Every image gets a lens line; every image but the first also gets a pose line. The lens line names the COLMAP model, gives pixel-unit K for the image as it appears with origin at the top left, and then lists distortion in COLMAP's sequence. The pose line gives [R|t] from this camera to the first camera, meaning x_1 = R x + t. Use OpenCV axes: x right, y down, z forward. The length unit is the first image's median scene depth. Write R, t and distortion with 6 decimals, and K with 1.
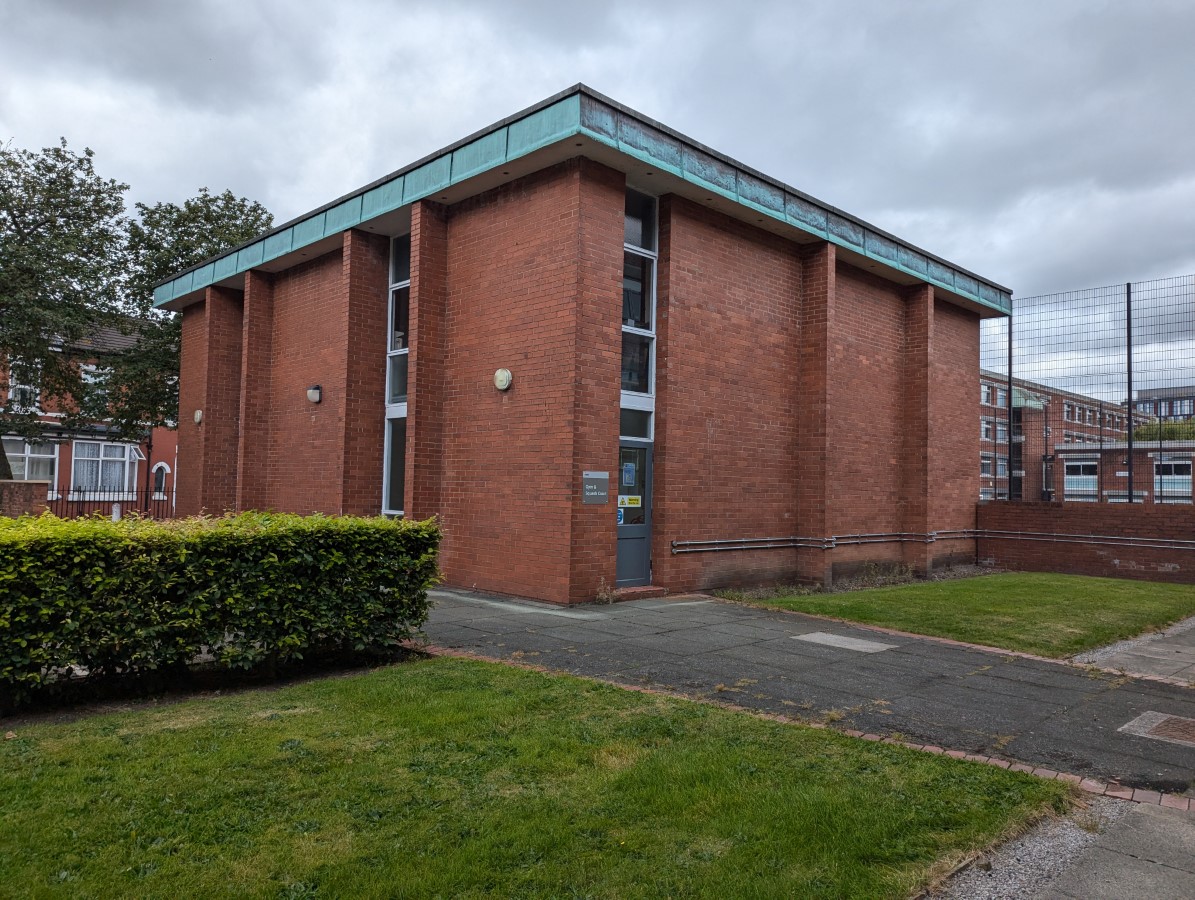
lens RADIAL K [[837.7, 0, 599.8], [0, 837.7, 455.1], [0, 0, 1]] dist [0.009577, 0.003480]
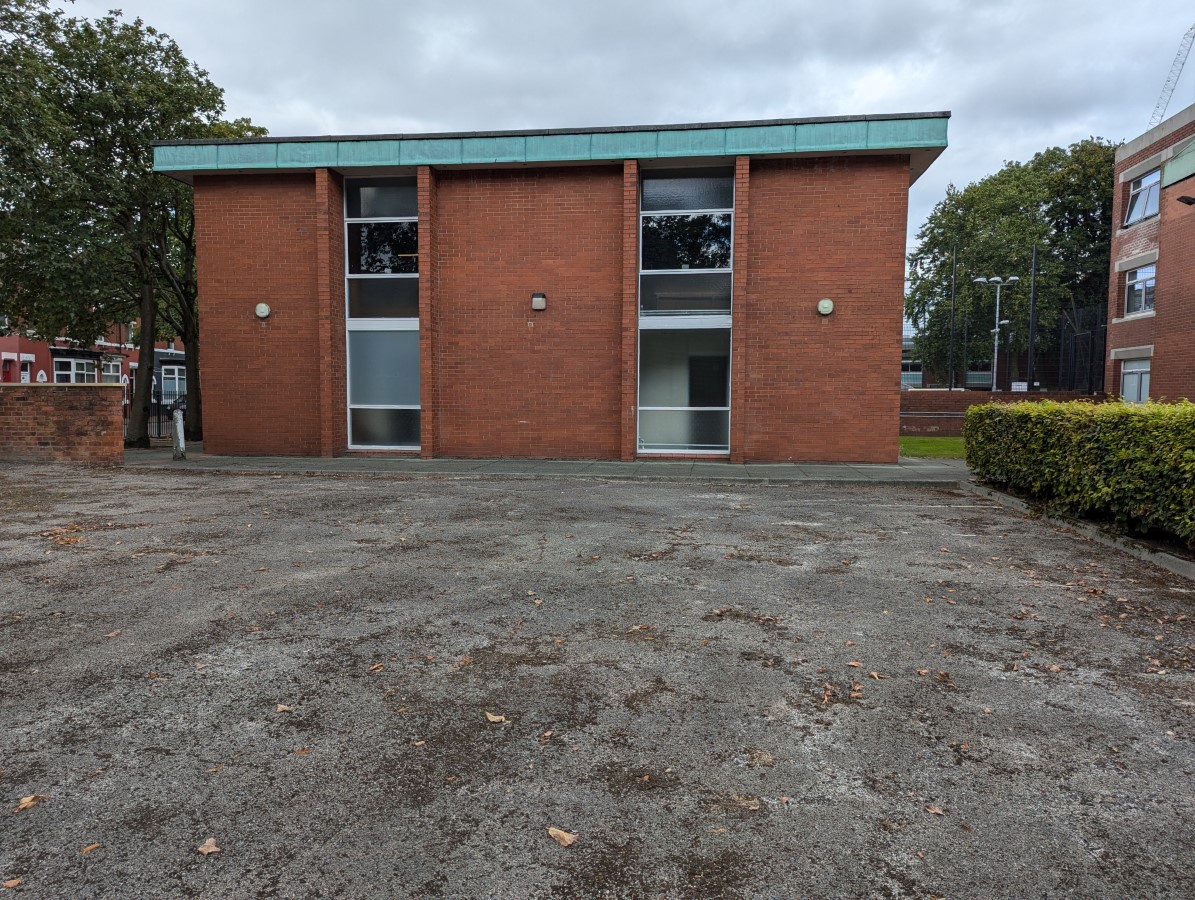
lens RADIAL K [[837.7, 0, 602.6], [0, 837.7, 449.2], [0, 0, 1]] dist [0.009577, 0.003480]
pose [[0.807660, -0.057392, 0.586848, -1.221926], [-0.015783, 0.992791, 0.118814, -0.016410], [-0.589437, -0.105224, 0.800932, 0.096473]]
